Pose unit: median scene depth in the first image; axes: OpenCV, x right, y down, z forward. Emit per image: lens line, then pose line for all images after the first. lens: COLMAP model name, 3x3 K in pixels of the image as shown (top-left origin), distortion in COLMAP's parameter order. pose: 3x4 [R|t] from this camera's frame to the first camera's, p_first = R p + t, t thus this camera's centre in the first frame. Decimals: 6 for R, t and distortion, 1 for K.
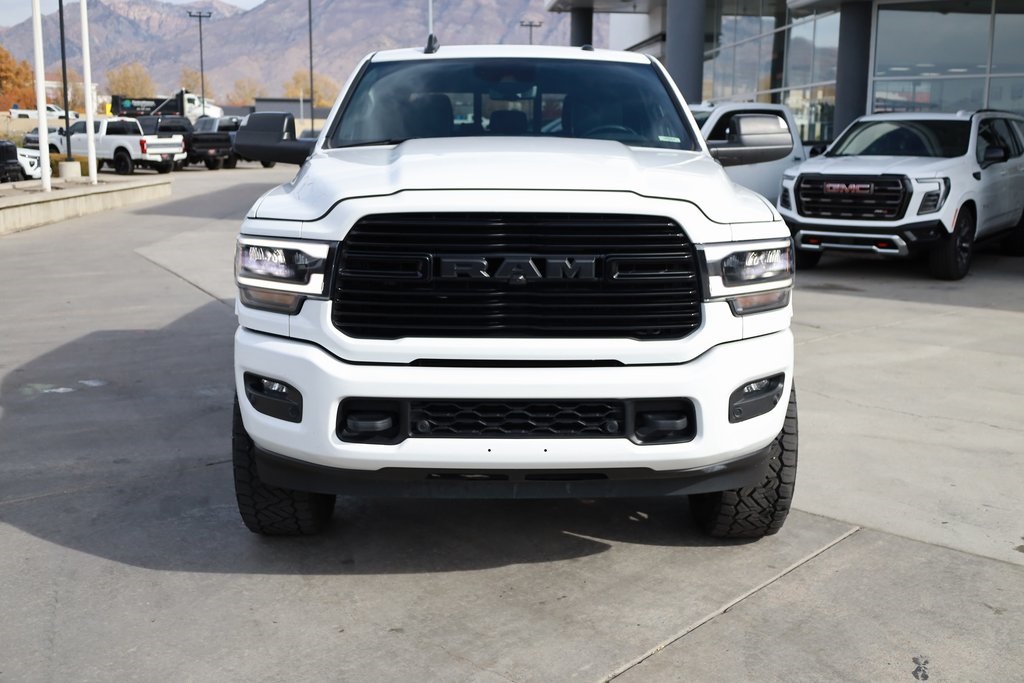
lens RADIAL K [[1066.0, 0, 509.9], [0, 1066.0, 343.0], [0, 0, 1]] dist [-0.001043, -0.005629]
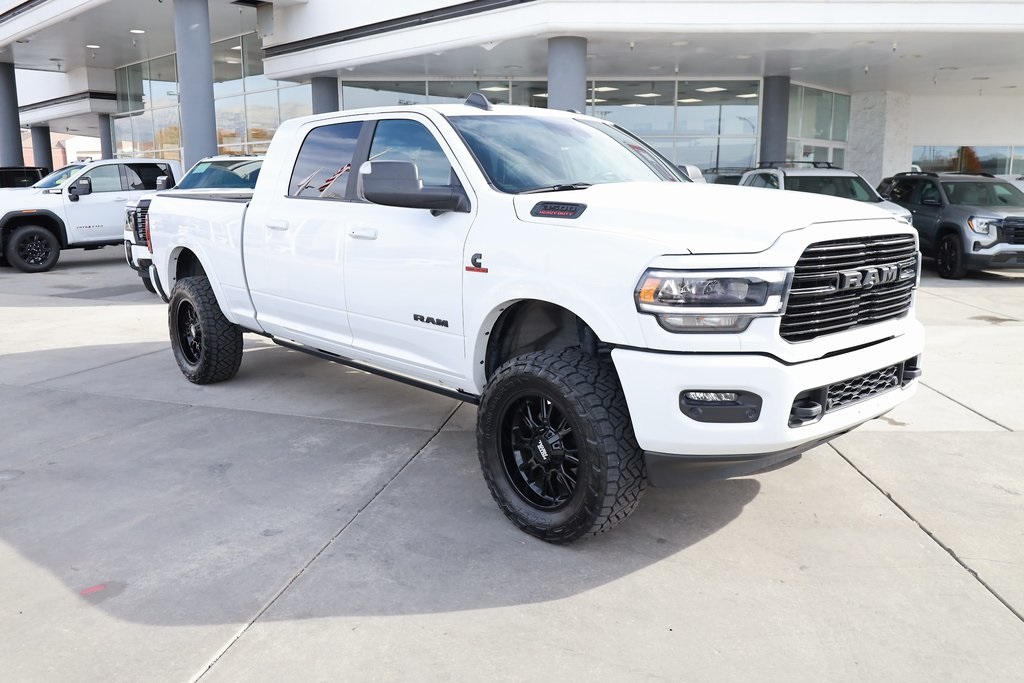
lens RADIAL K [[838.3, 0, 511.3], [0, 838.3, 337.3], [0, 0, 1]] dist [0.002121, 0.000163]
pose [[0.755291, -0.127643, 0.642840, -0.908910], [0.132820, 0.990309, 0.040583, -0.084778], [-0.641790, 0.054730, 0.764925, 0.406727]]
